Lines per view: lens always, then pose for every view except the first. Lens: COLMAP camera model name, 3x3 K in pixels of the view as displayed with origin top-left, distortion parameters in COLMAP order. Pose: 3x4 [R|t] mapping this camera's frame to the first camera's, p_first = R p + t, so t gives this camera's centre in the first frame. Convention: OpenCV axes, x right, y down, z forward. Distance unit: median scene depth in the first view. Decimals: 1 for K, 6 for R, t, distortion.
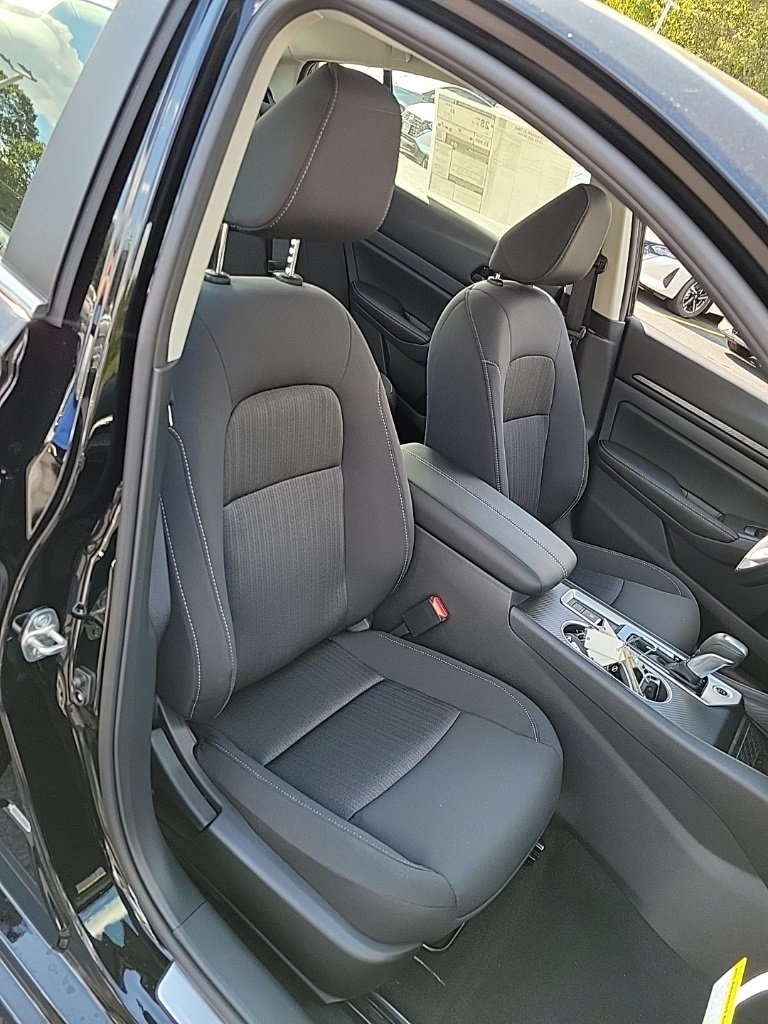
lens RADIAL K [[786.3, 0, 384.0], [0, 786.3, 512.0], [0, 0, 1]] dist [0.025394, -0.005623]
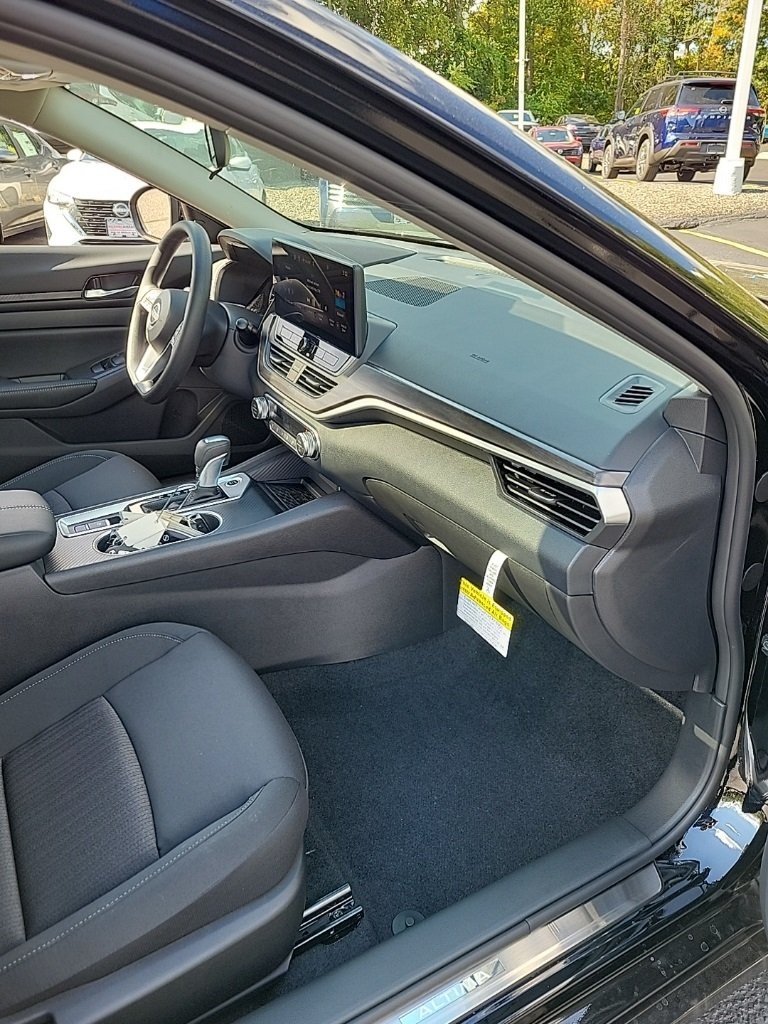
lens RADIAL K [[786.3, 0, 384.0], [0, 786.3, 512.0], [0, 0, 1]] dist [0.025394, -0.005623]
pose [[0.370806, -0.691983, 0.619405, -0.195934], [0.582319, 0.692796, 0.425369, -0.085109], [-0.723469, 0.202962, 0.659848, 0.141099]]
